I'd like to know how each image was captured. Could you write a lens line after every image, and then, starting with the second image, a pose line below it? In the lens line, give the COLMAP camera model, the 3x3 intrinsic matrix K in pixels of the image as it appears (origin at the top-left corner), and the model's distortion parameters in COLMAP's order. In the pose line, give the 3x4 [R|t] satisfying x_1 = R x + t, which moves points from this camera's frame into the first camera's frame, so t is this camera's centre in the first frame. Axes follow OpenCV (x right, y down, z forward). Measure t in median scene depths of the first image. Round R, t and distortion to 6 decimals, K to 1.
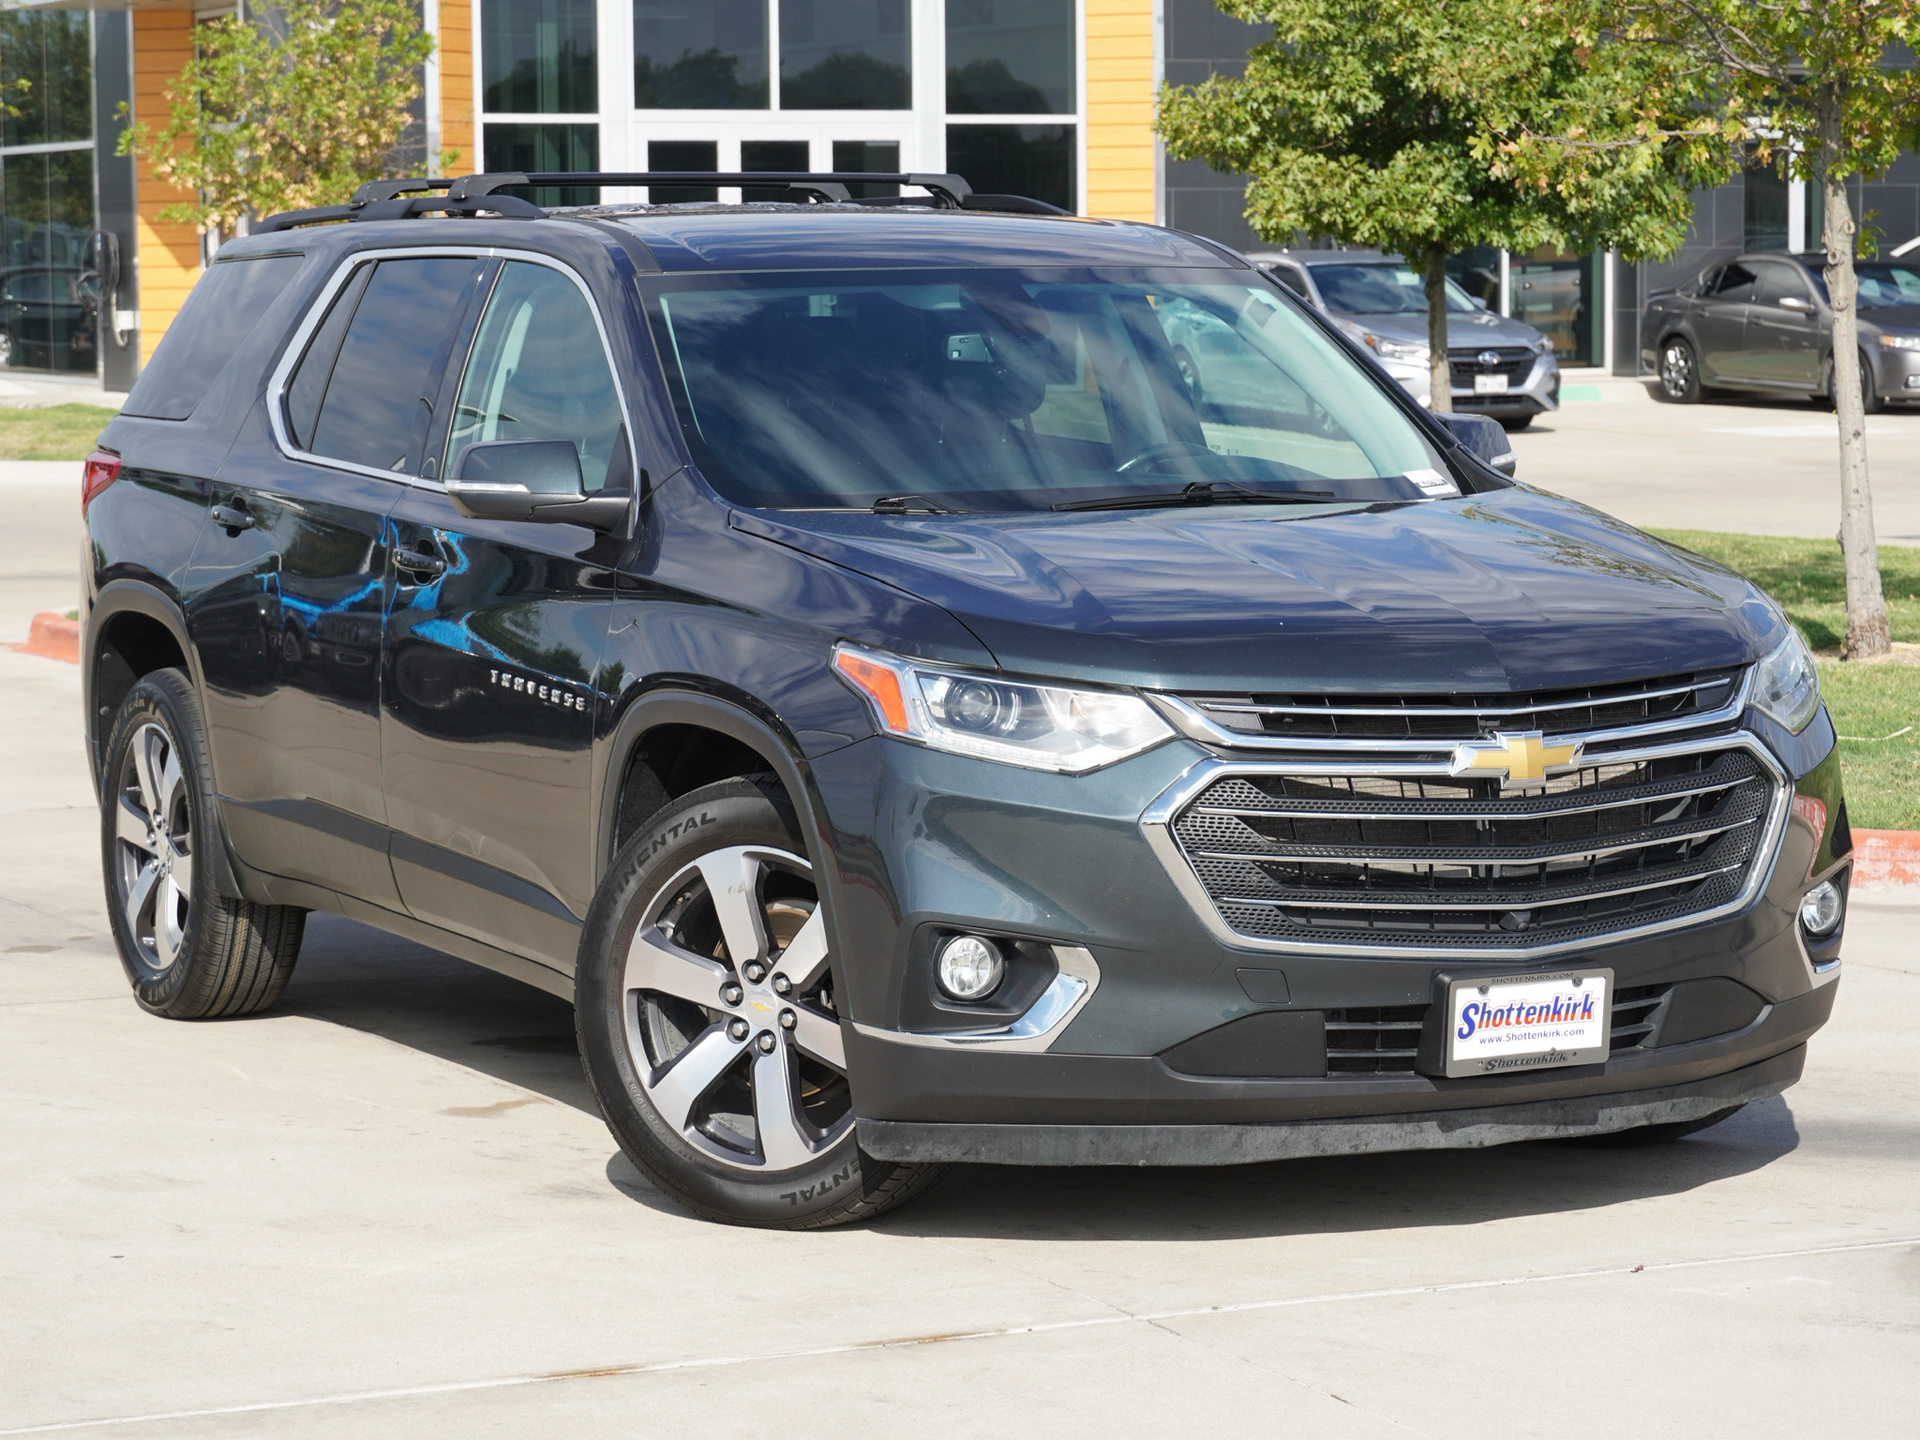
lens RADIAL K [[5183.7, 0, 915.1], [0, 5183.7, 689.2], [0, 0, 1]] dist [0.001986, 0.318071]
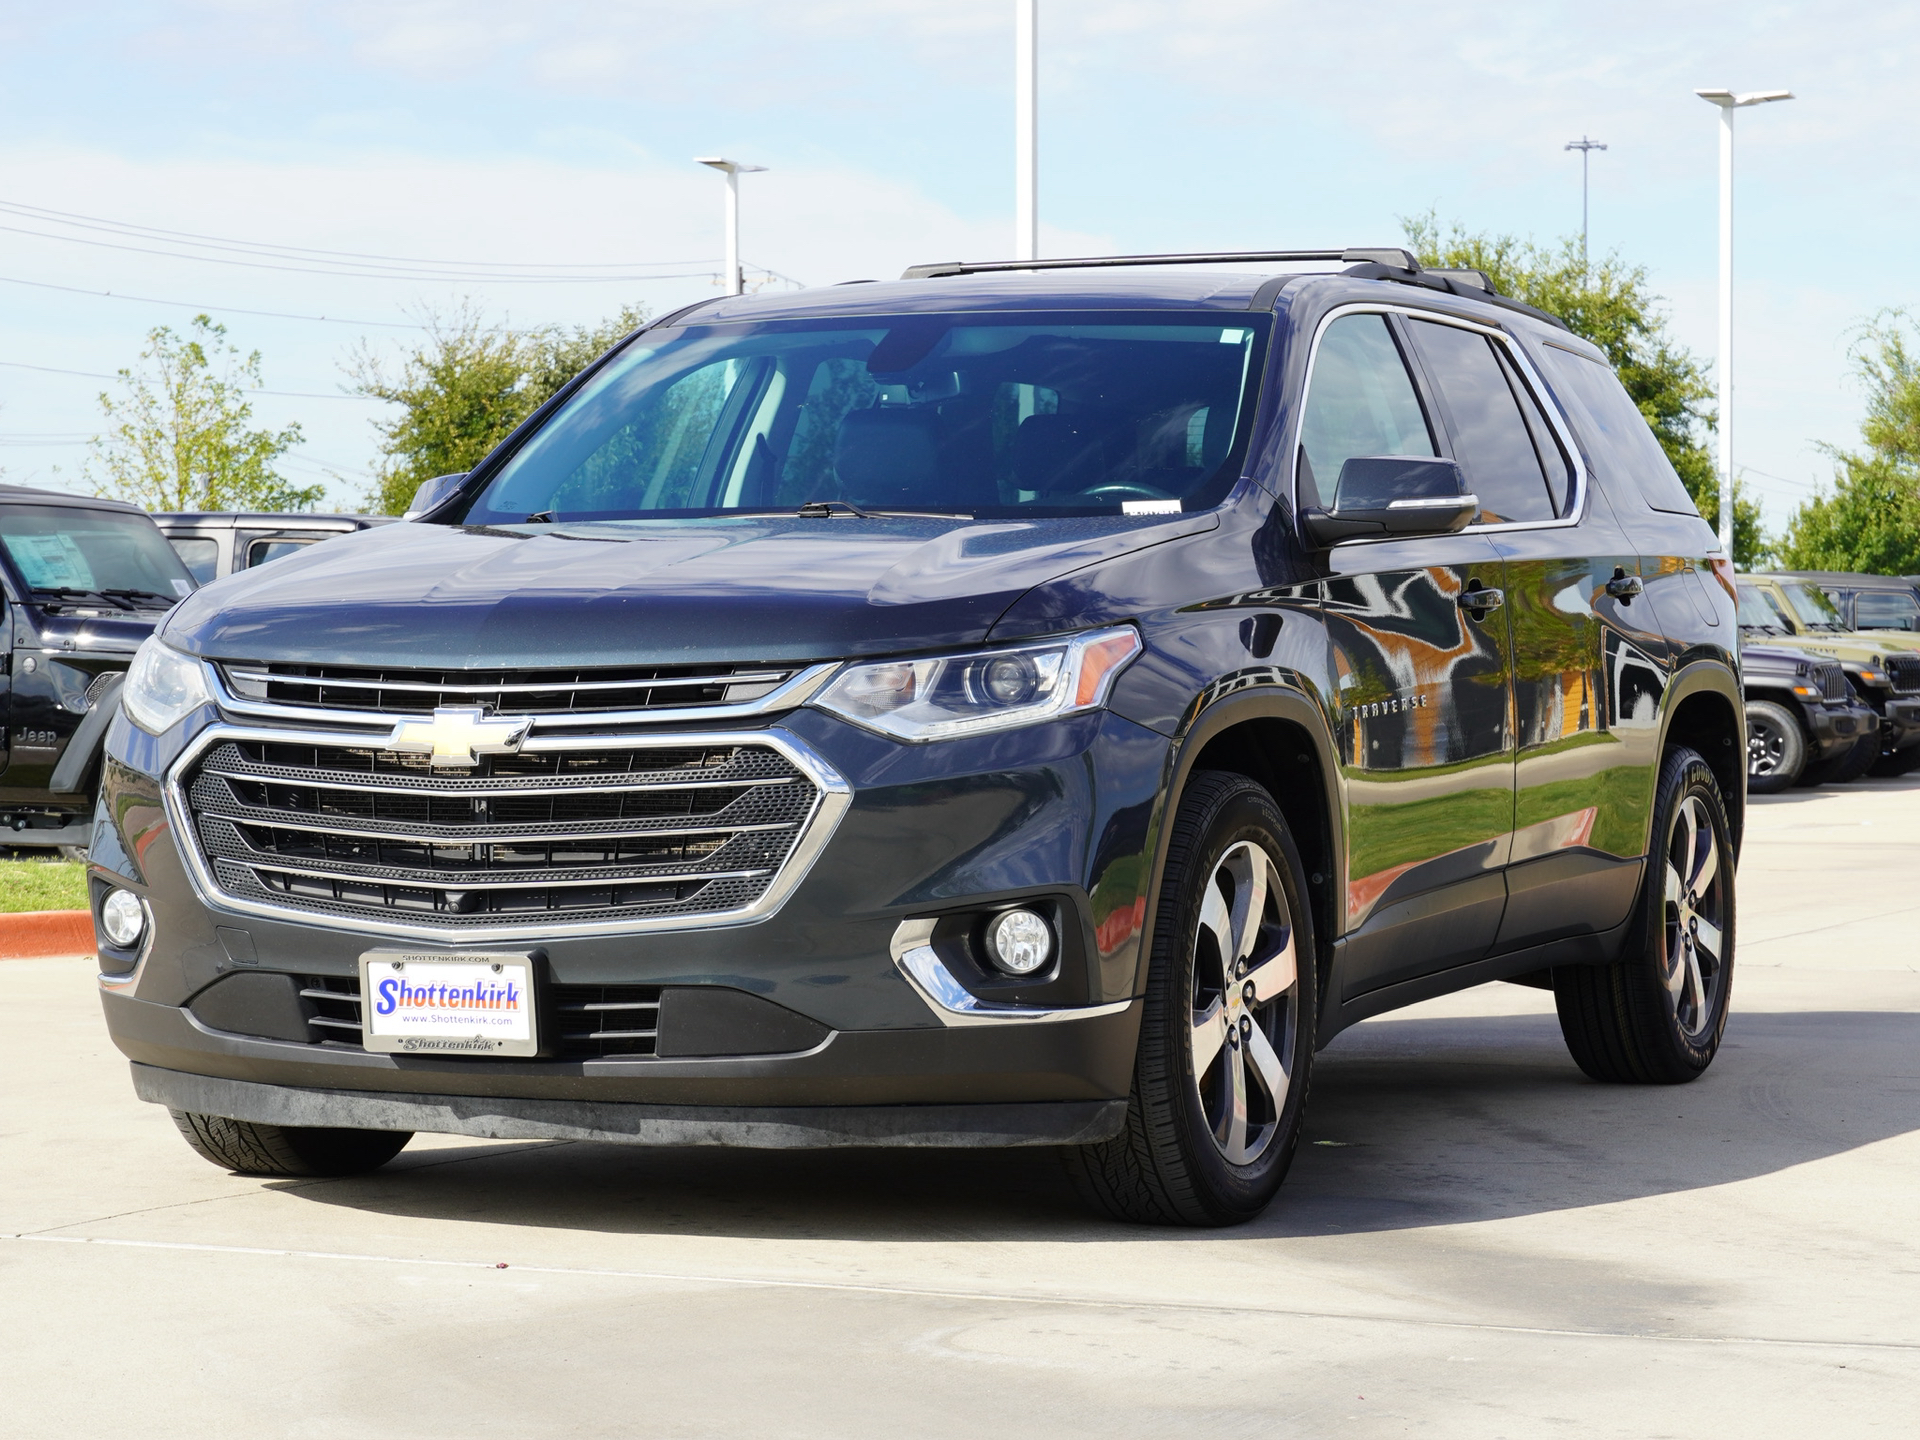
lens RADIAL K [[4727.8, 0, 960.0], [0, 4727.8, 720.0], [0, 0, 1]] dist [0.037807, 0.249662]
pose [[0.654280, 0.020266, -0.755981, 0.851861], [-0.067510, 0.997215, -0.031696, 0.032167], [0.753233, 0.071775, 0.653826, 0.480839]]
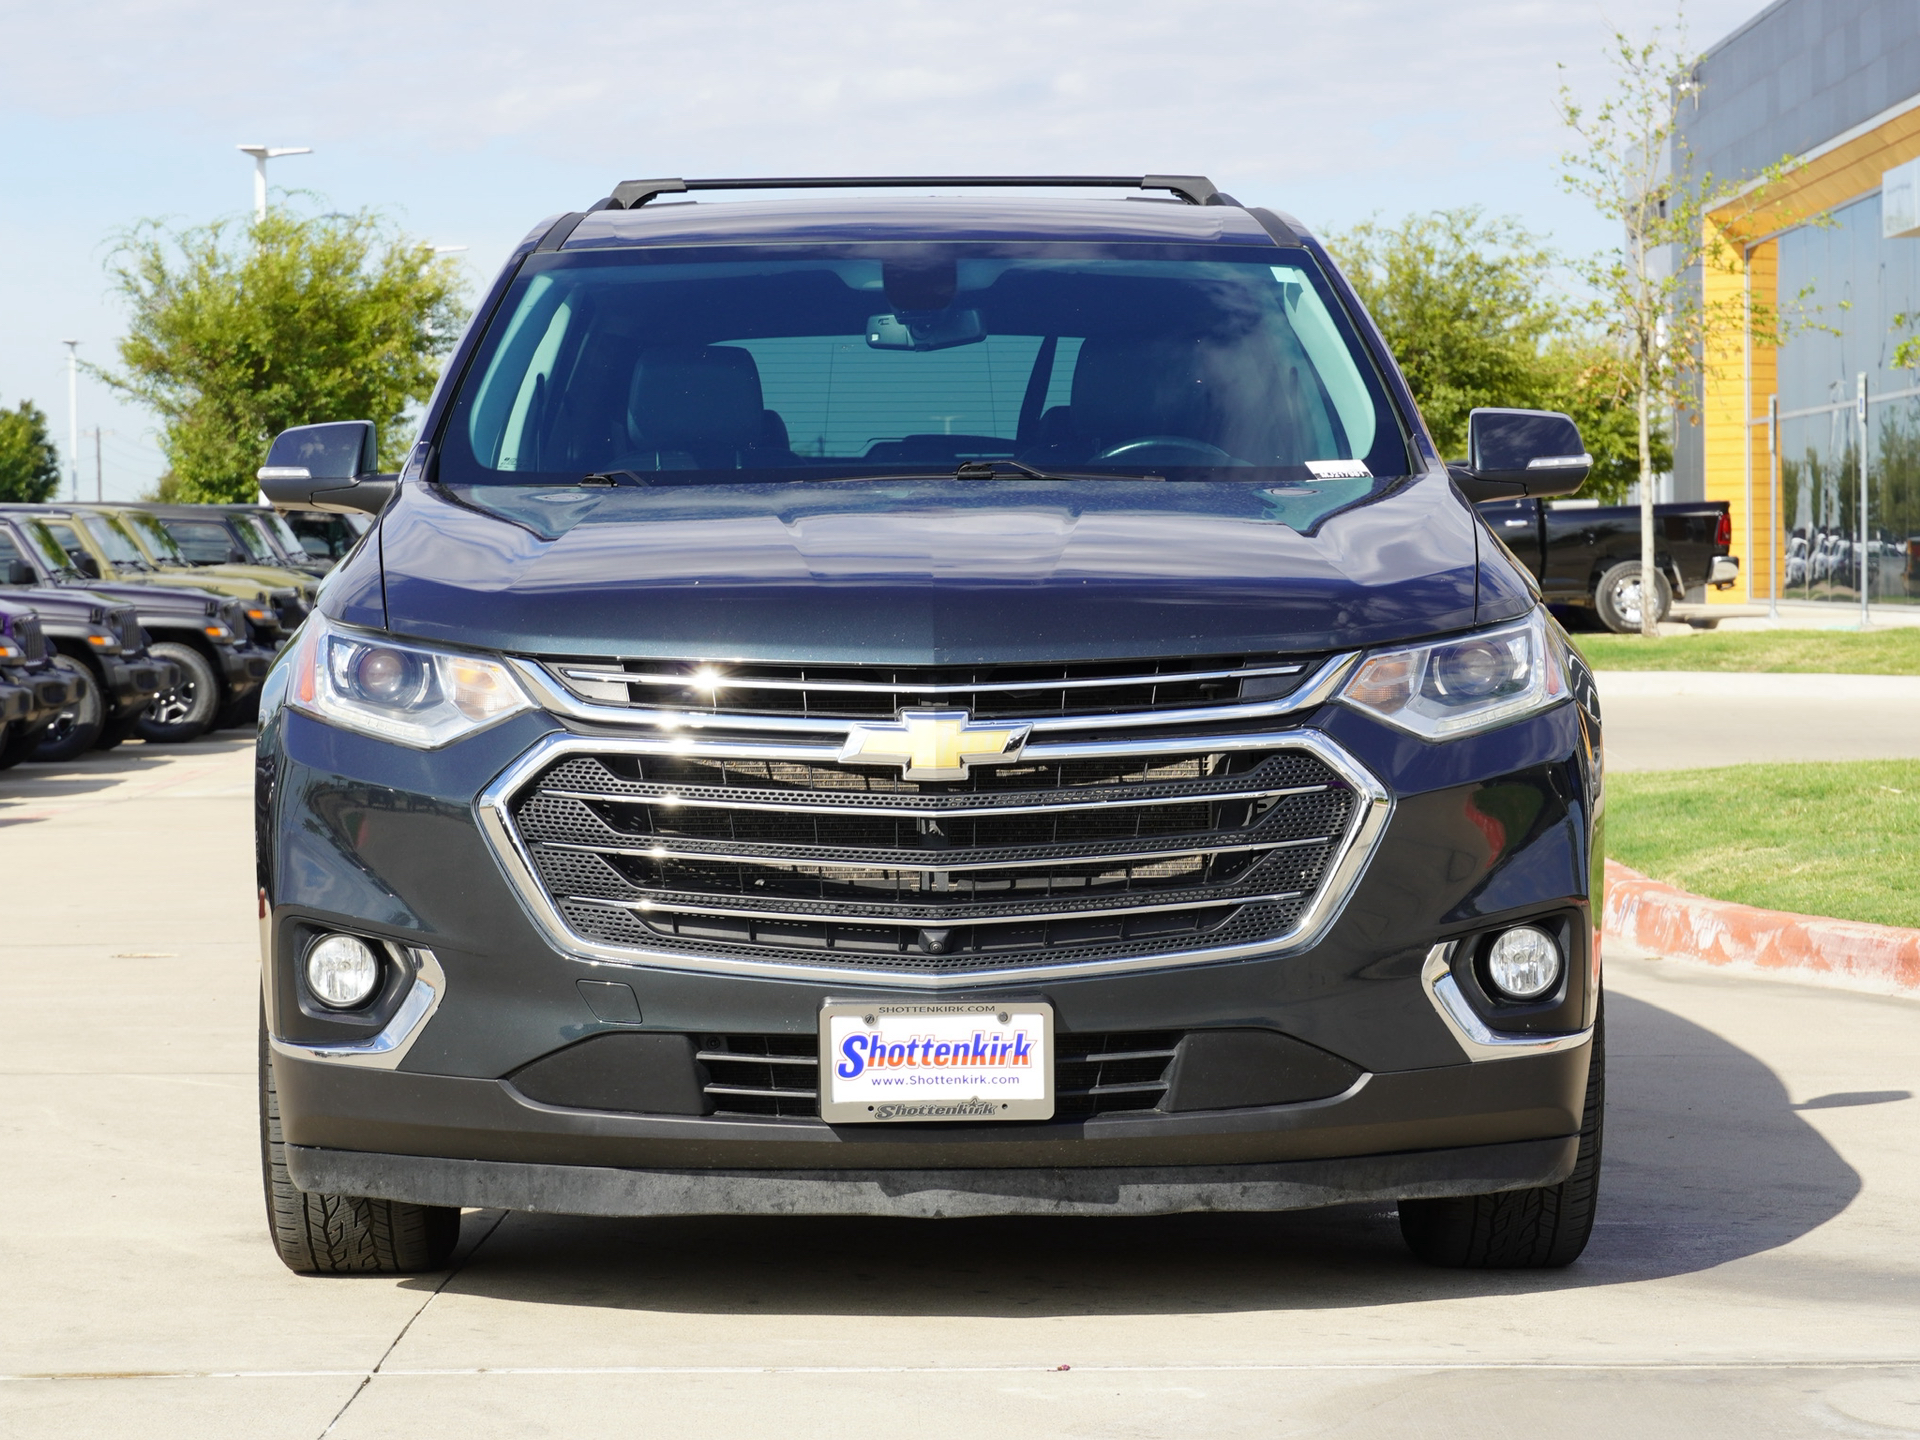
lens RADIAL K [[5034.0, 0, 960.0], [0, 5034.0, 720.0], [0, 0, 1]] dist [0.049327, 0.502404]
pose [[0.903716, 0.014488, -0.427888, 0.462474], [-0.034853, 0.998600, -0.039801, 0.041126], [0.426712, 0.050882, 0.902955, 0.270136]]
